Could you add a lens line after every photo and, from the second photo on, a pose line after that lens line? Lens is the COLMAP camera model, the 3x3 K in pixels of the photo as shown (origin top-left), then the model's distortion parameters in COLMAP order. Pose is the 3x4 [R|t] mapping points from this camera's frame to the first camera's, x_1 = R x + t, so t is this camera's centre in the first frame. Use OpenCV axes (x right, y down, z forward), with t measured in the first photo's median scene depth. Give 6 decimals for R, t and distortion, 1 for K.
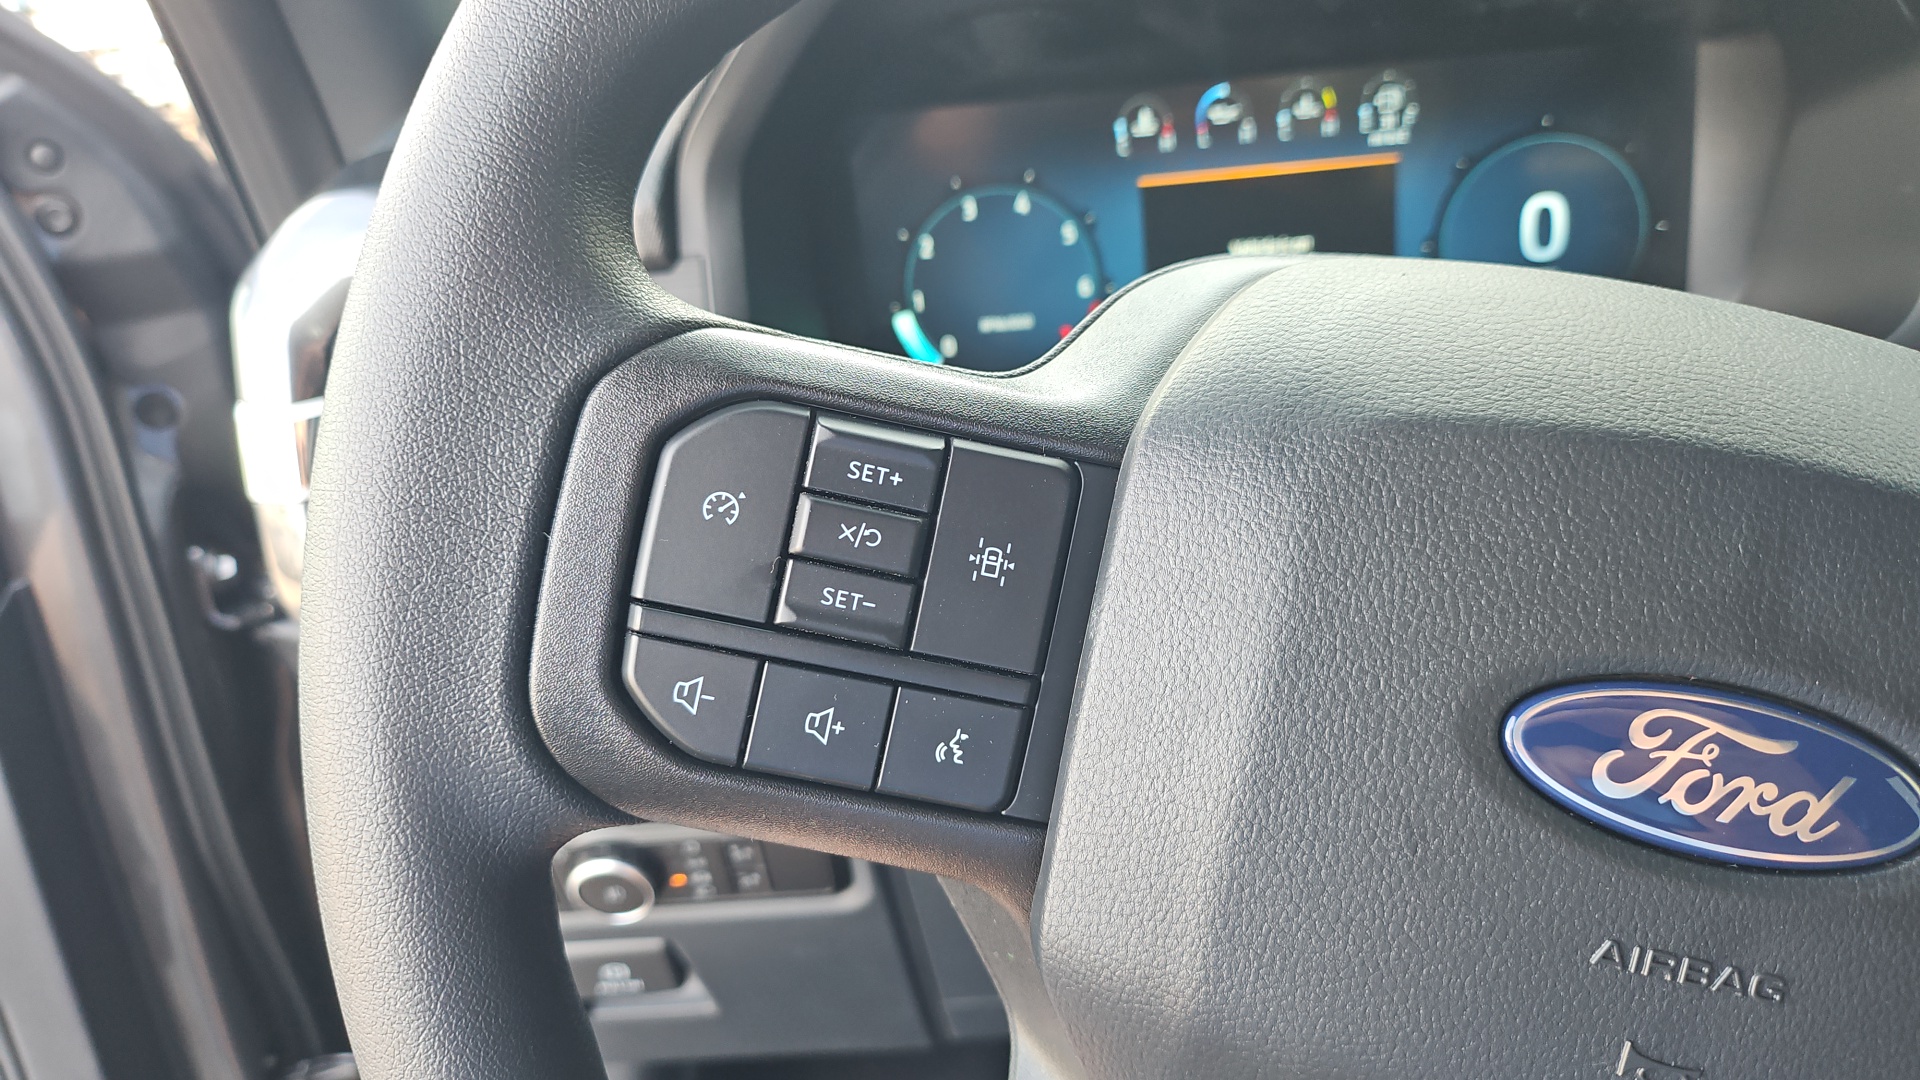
lens RADIAL K [[1333.1, 0, 960.0], [0, 1333.1, 540.0], [0, 0, 1]] dist [0.029560, -0.050777]
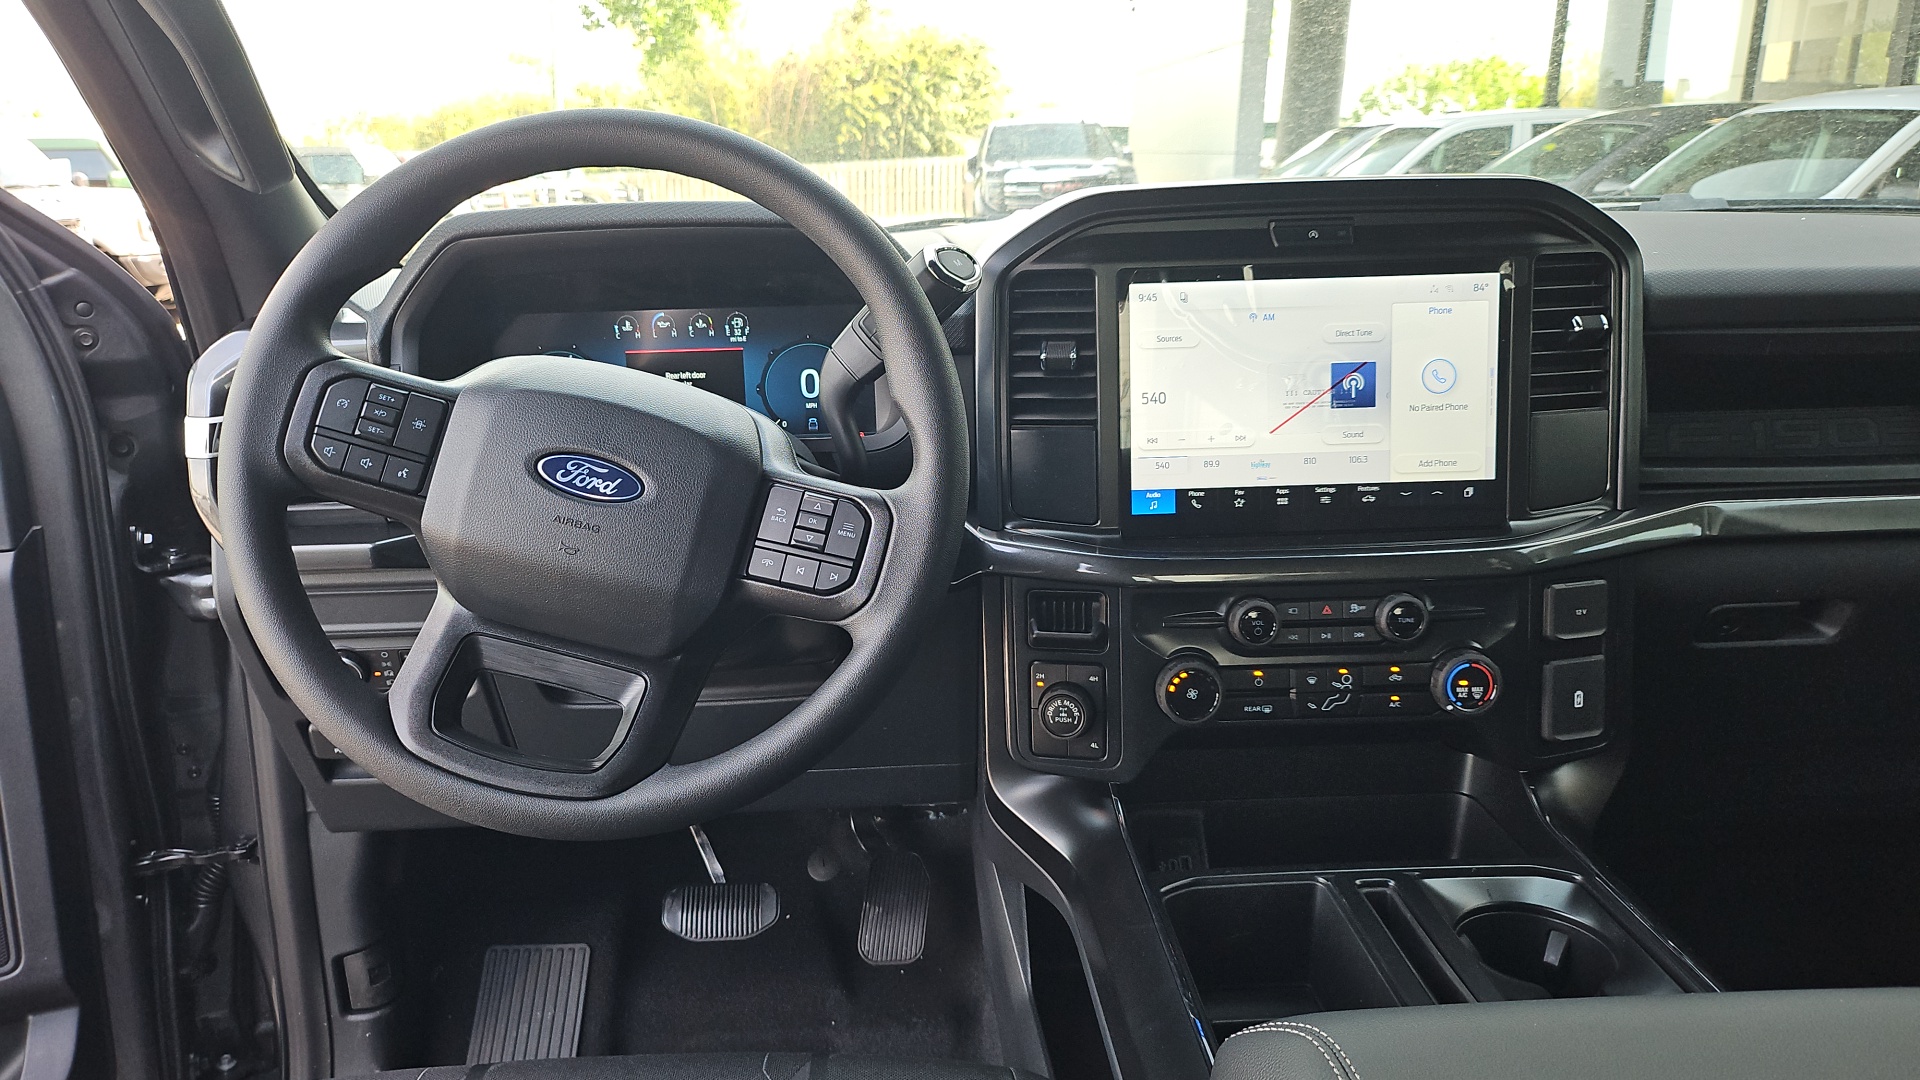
lens RADIAL K [[1351.8, 0, 951.5], [0, 1351.8, 558.1], [0, 0, 1]] dist [0.032133, -0.000358]
pose [[0.996574, 0.046110, 0.068662, 1.382209], [-0.035311, 0.987915, -0.150922, 0.990334], [-0.074791, 0.147980, 0.986158, -3.059371]]
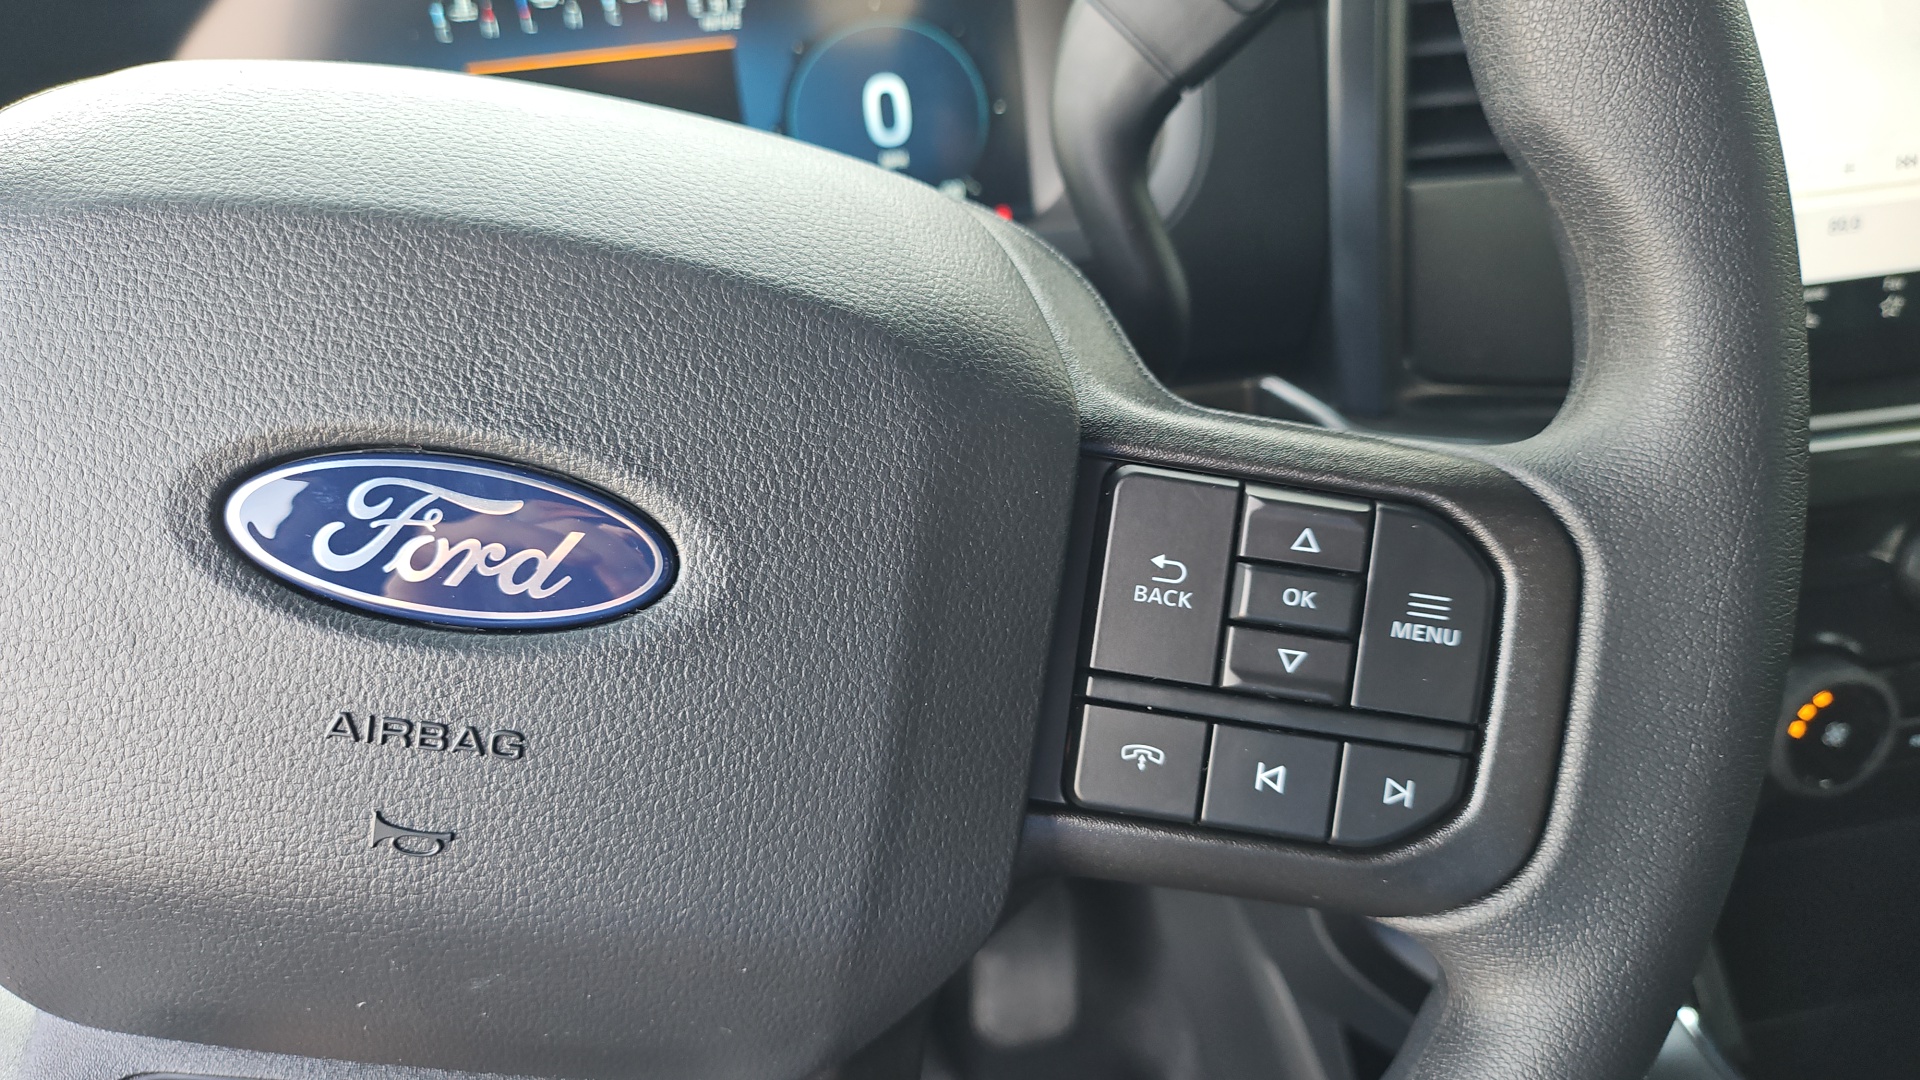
lens RADIAL K [[1333.1, 0, 960.0], [0, 1333.1, 540.0], [0, 0, 1]] dist [0.029560, -0.050777]
pose [[0.982764, -0.073195, 0.169757, 0.773339], [0.068748, 0.997123, 0.031933, 0.169724], [-0.171606, -0.019712, 0.984968, -0.056208]]
